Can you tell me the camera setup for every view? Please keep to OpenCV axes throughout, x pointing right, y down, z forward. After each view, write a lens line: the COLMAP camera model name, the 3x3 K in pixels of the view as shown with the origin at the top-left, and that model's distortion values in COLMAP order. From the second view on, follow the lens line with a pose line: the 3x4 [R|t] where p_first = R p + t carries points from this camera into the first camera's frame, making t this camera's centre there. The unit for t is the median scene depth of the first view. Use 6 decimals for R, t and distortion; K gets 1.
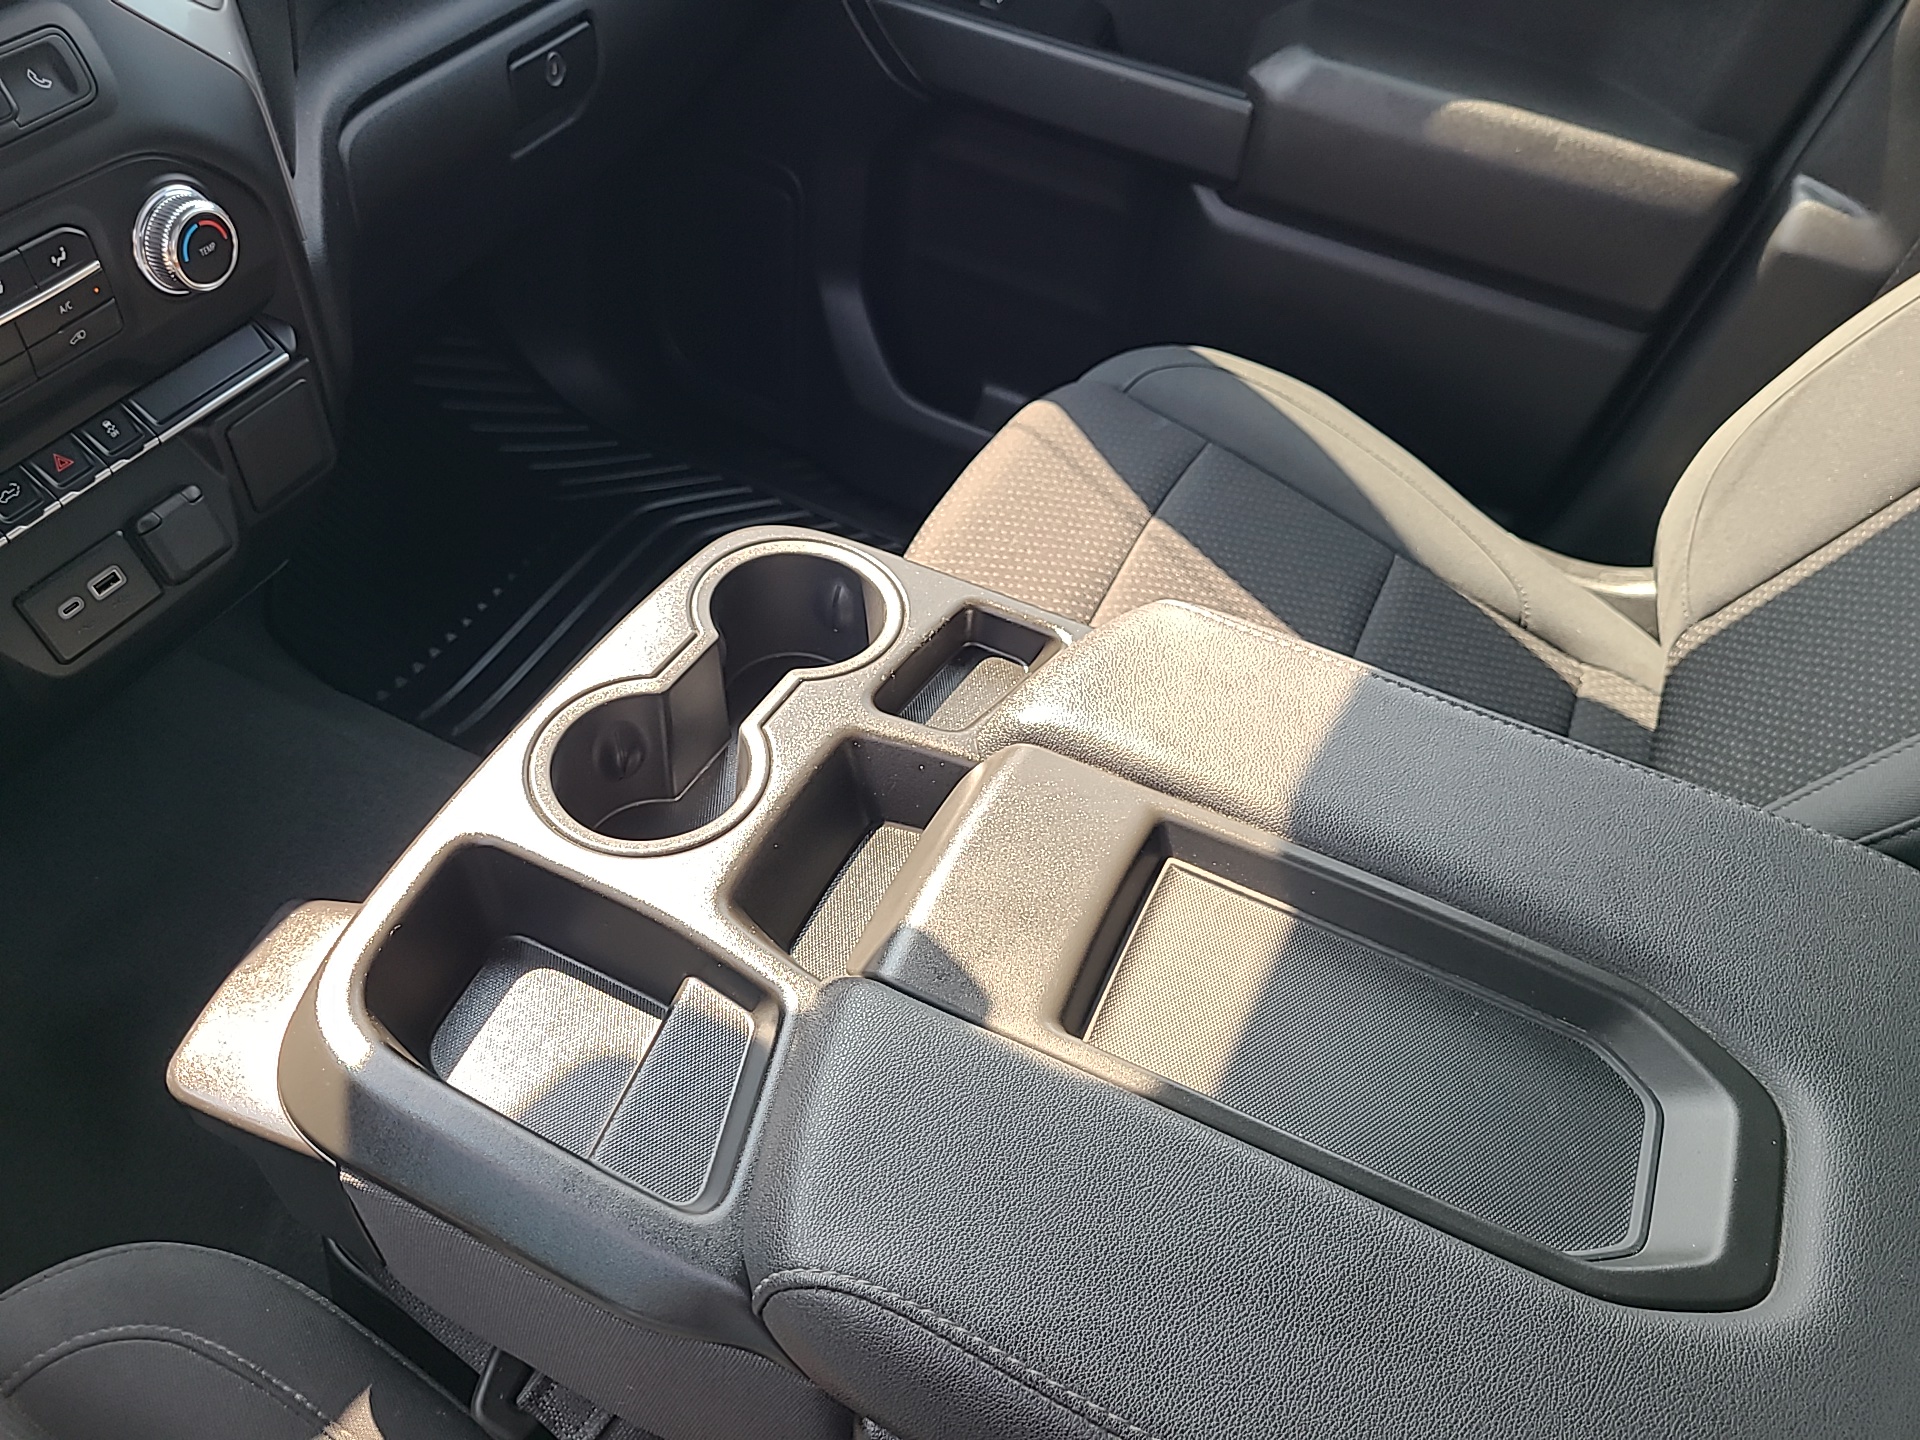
lens RADIAL K [[1461.2, 0, 910.6], [0, 1461.2, 712.9], [0, 0, 1]] dist [0.036762, -0.041244]
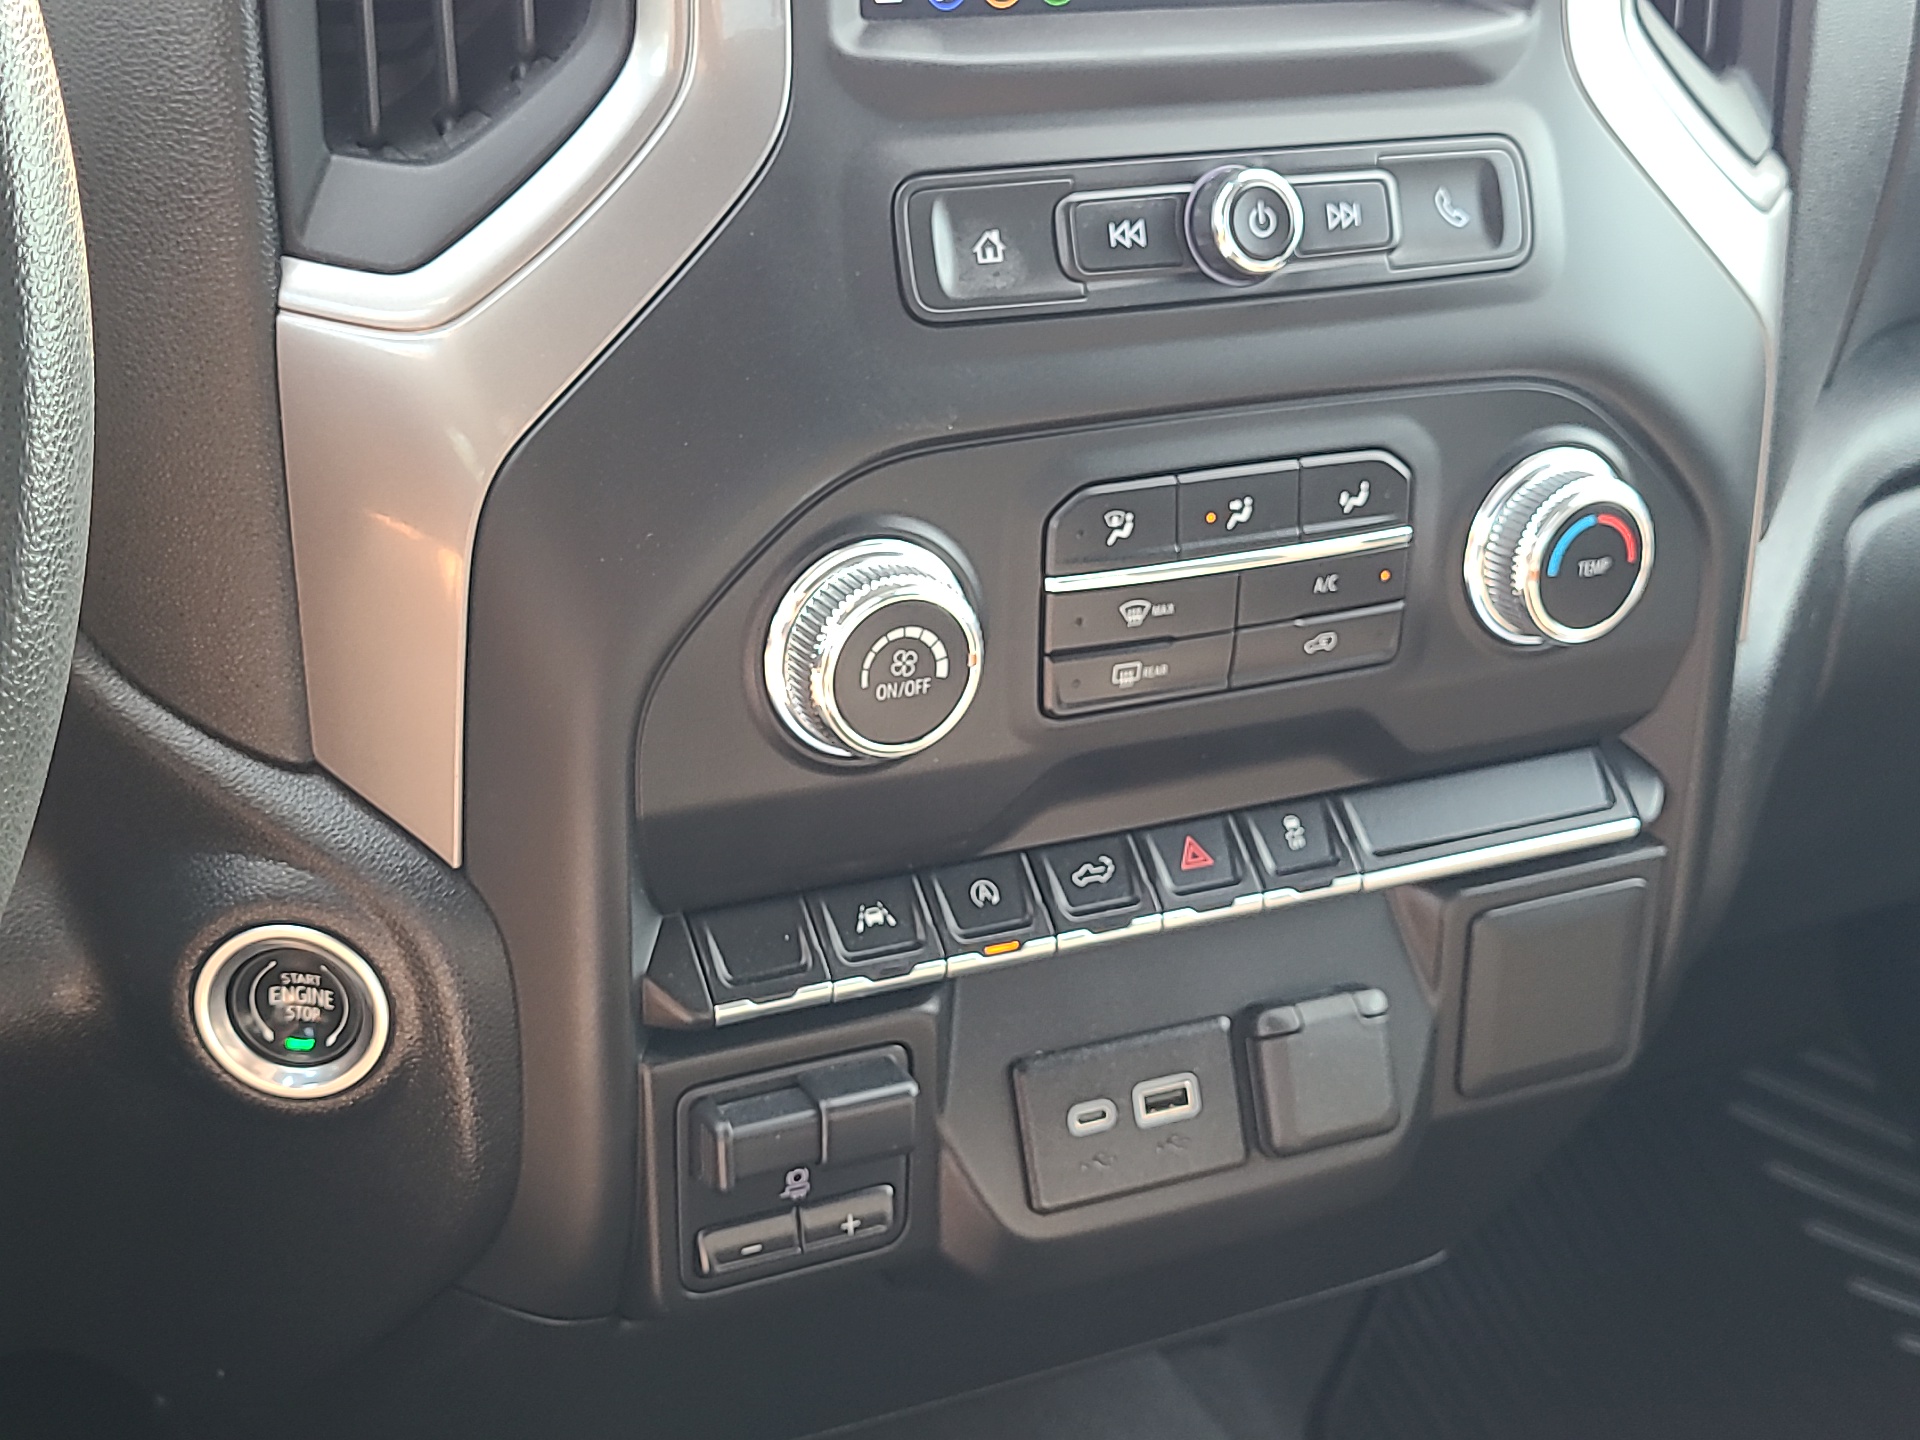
lens RADIAL K [[2738.9, 0, 952.3], [0, 2738.9, 725.2], [0, 0, 1]] dist [0.003897, 0.000000]
pose [[0.801810, 0.207979, -0.560219, -0.103026], [-0.422927, 0.859810, -0.286110, 0.104718], [0.422177, 0.466338, 0.777365, 0.173898]]
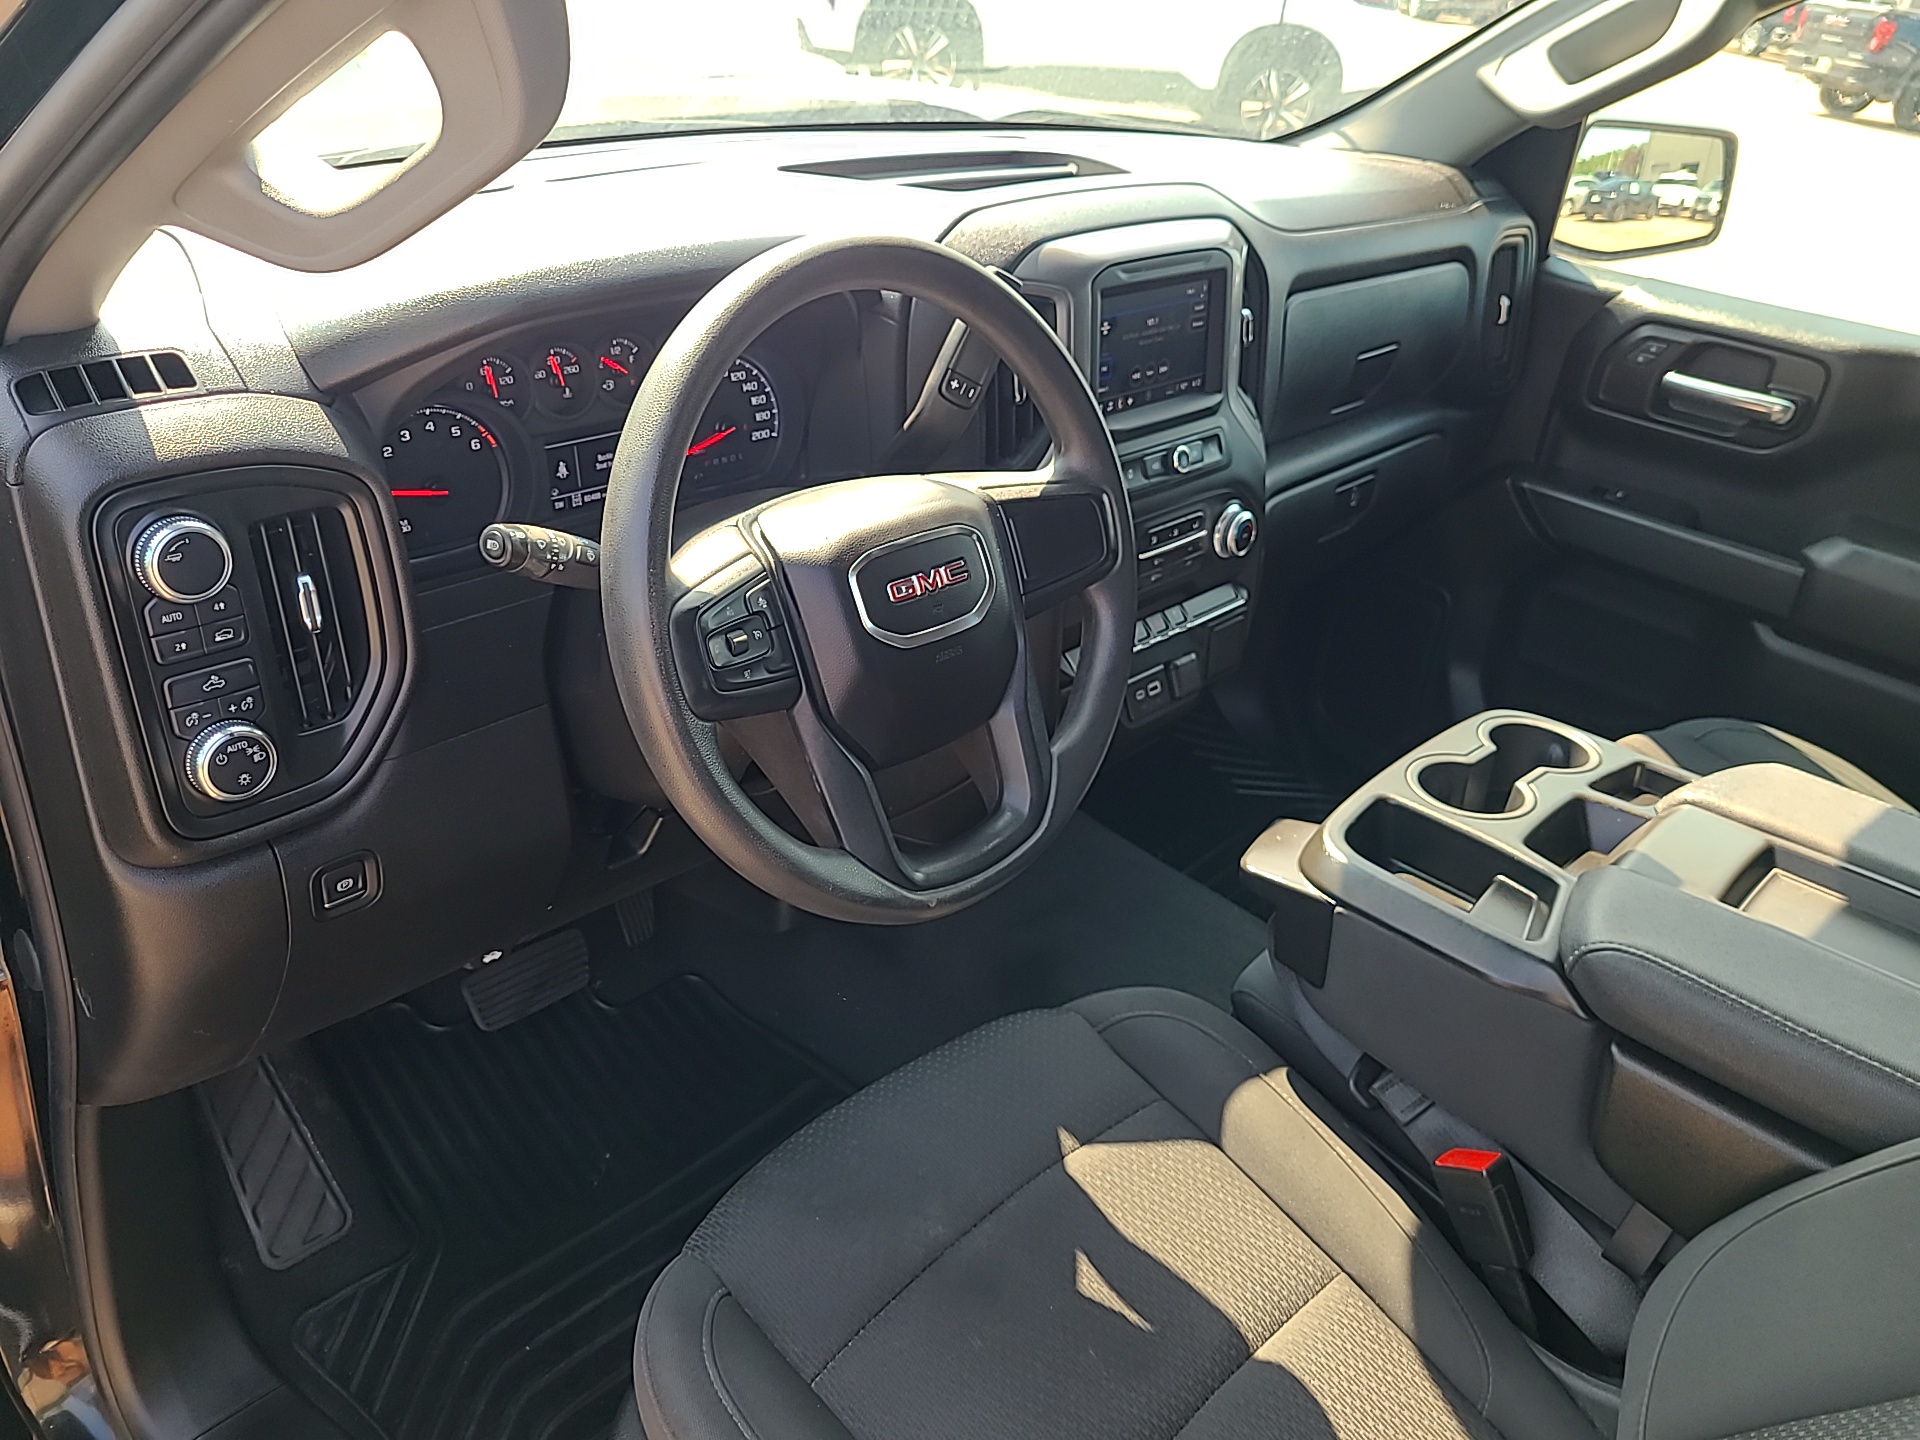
lens RADIAL K [[1461.2, 0, 968.0], [0, 1461.2, 718.4], [0, 0, 1]] dist [0.036762, -0.041244]
pose [[0.956156, 0.136708, -0.258991, -0.283539], [-0.213678, 0.930424, -0.297747, 0.582436], [0.200267, 0.340033, 0.918842, -0.811700]]
